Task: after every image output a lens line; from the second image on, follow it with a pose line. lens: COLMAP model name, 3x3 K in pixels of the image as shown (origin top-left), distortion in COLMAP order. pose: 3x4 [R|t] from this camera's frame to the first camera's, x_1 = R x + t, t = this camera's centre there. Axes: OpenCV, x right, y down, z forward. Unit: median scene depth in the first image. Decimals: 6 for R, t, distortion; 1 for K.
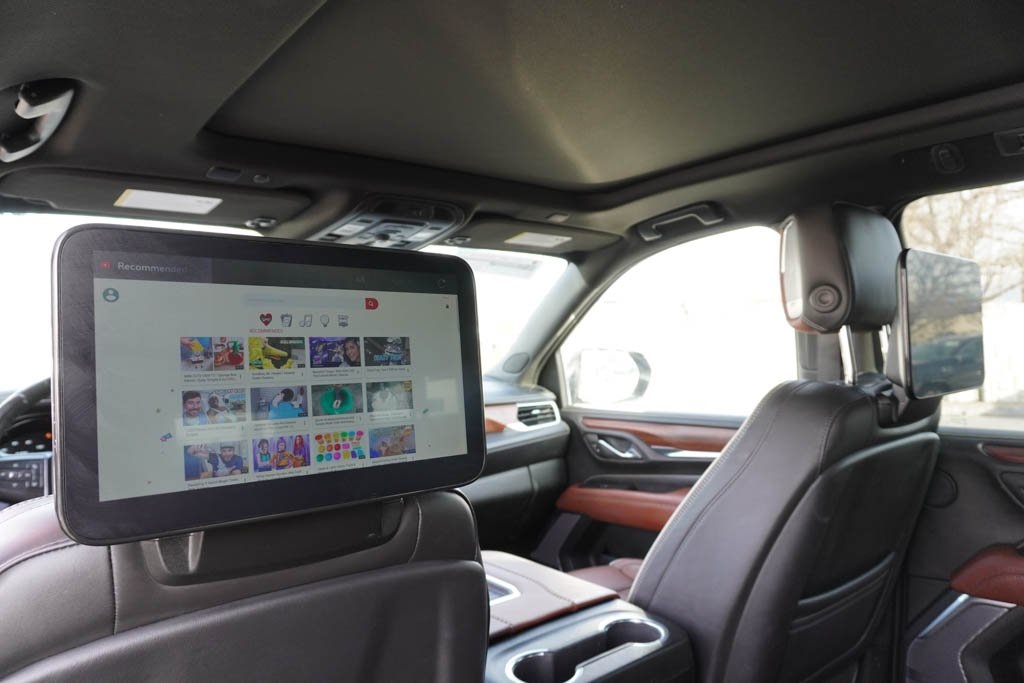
lens RADIAL K [[670.9, 0, 516.2], [0, 670.9, 344.3], [0, 0, 1]] dist [-0.047518, 0.026530]
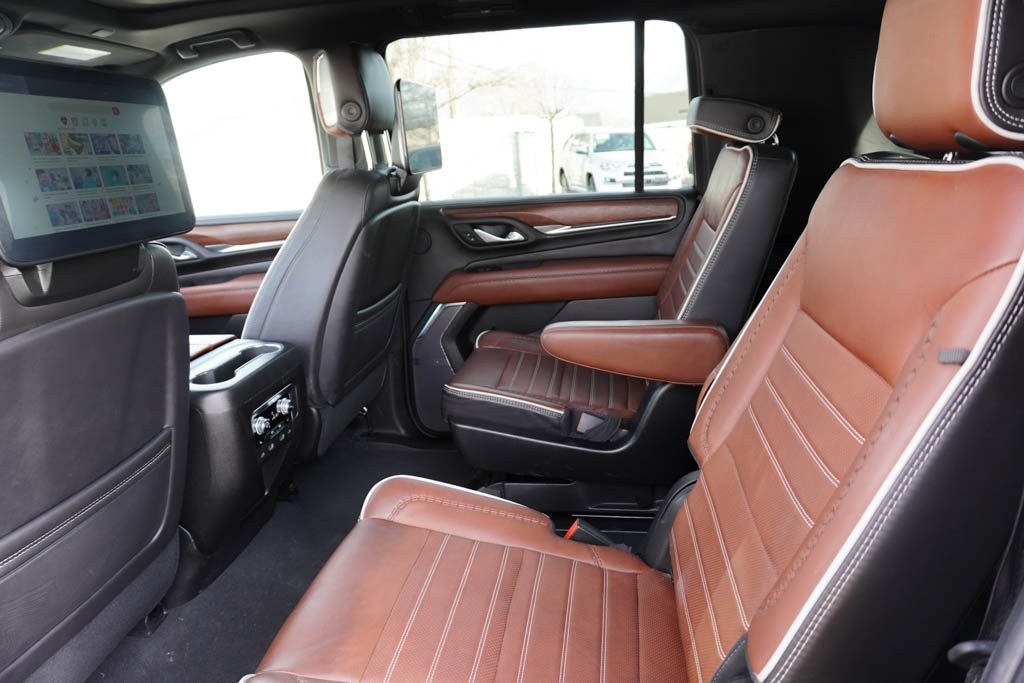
lens RADIAL K [[670.9, 0, 515.6], [0, 670.9, 339.9], [0, 0, 1]] dist [-0.047518, 0.026530]
pose [[0.734198, -0.208490, 0.646131, -0.343404], [0.037653, 0.962722, 0.267861, 0.038831], [-0.677890, -0.172334, 0.714679, -0.412037]]
